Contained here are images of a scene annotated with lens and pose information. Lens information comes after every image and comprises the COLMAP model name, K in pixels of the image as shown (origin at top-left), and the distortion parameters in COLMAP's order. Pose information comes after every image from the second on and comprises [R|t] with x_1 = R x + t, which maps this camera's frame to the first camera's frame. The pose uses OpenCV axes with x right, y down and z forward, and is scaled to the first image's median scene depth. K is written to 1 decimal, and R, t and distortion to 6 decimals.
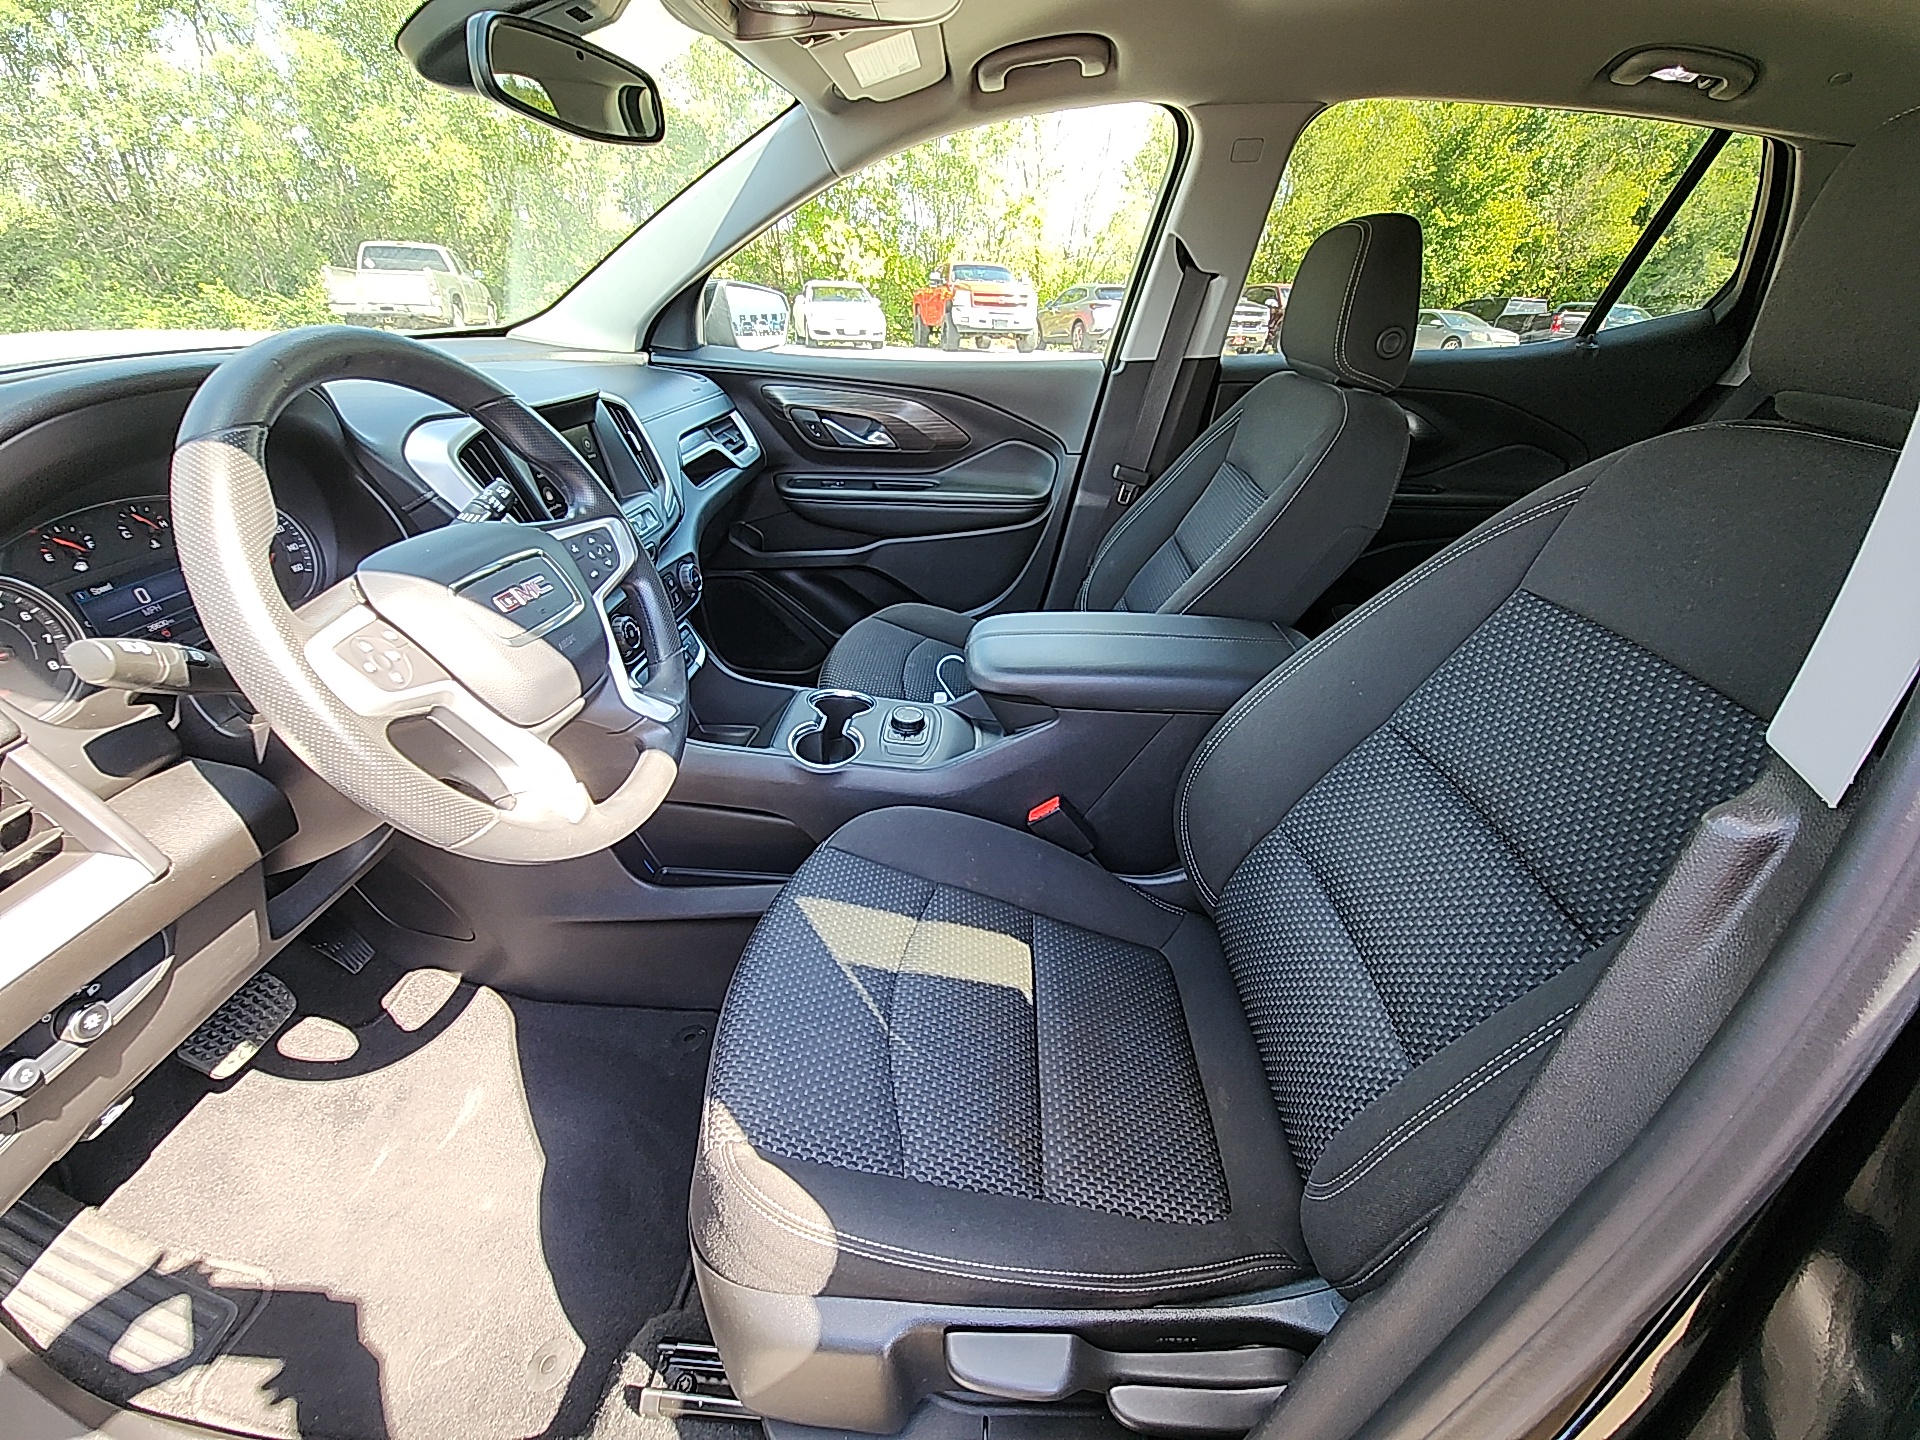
lens RADIAL K [[778.0, 0, 951.7], [0, 778.0, 707.9], [0, 0, 1]] dist [0.012239, -0.008380]
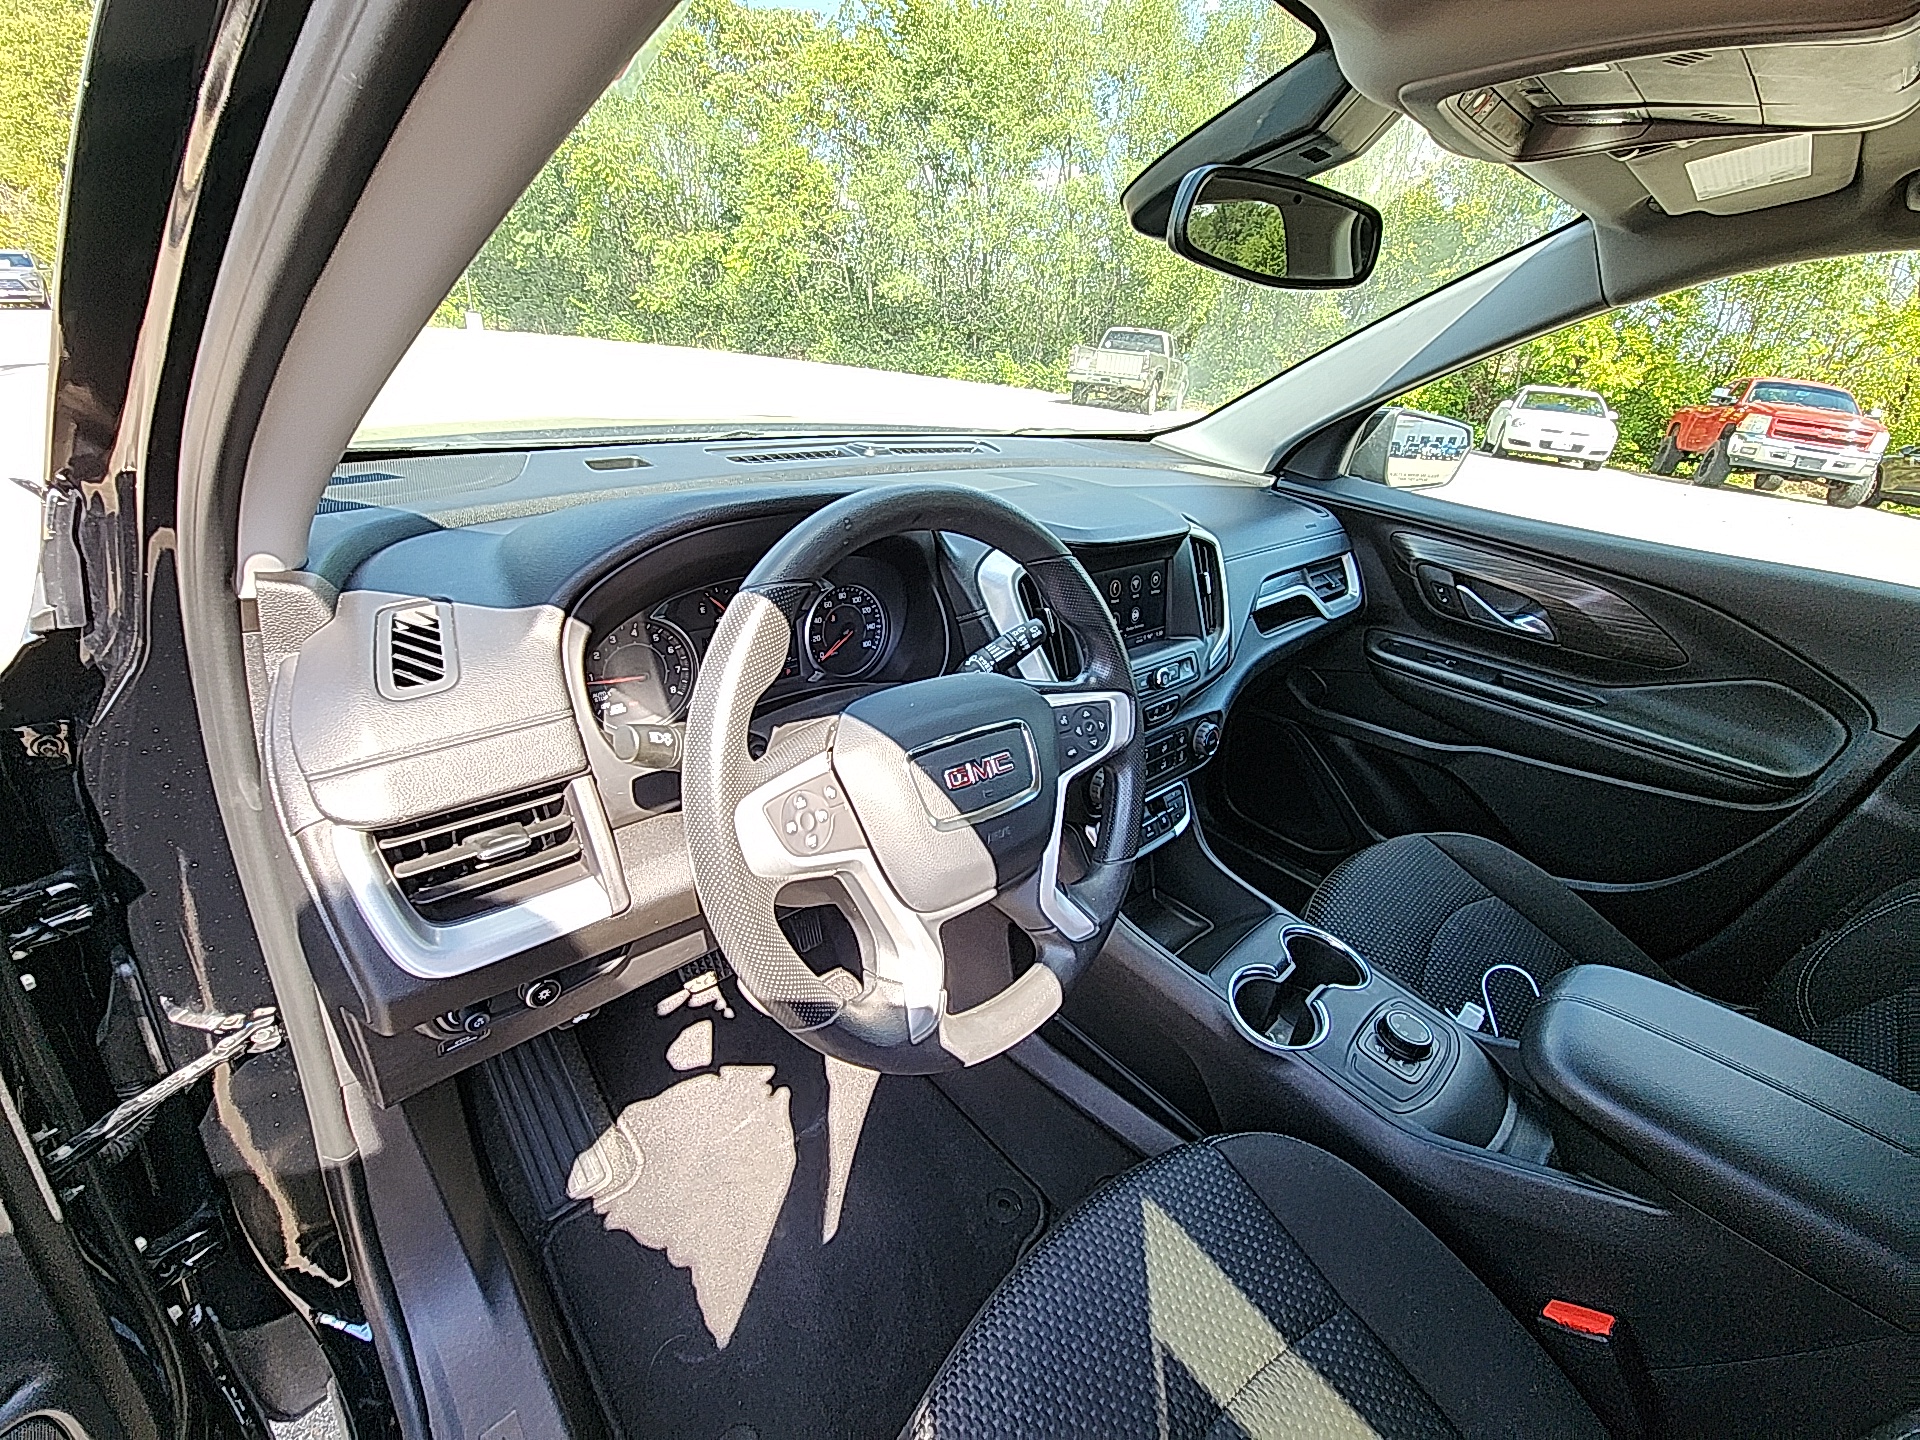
lens RADIAL K [[778.0, 0, 947.5], [0, 778.0, 703.9], [0, 0, 1]] dist [0.012239, -0.008380]
pose [[0.721604, 0.329658, -0.608780, -0.020616], [-0.384451, 0.922114, 0.043631, -0.120318], [0.575748, 0.202562, 0.792138, 0.115431]]
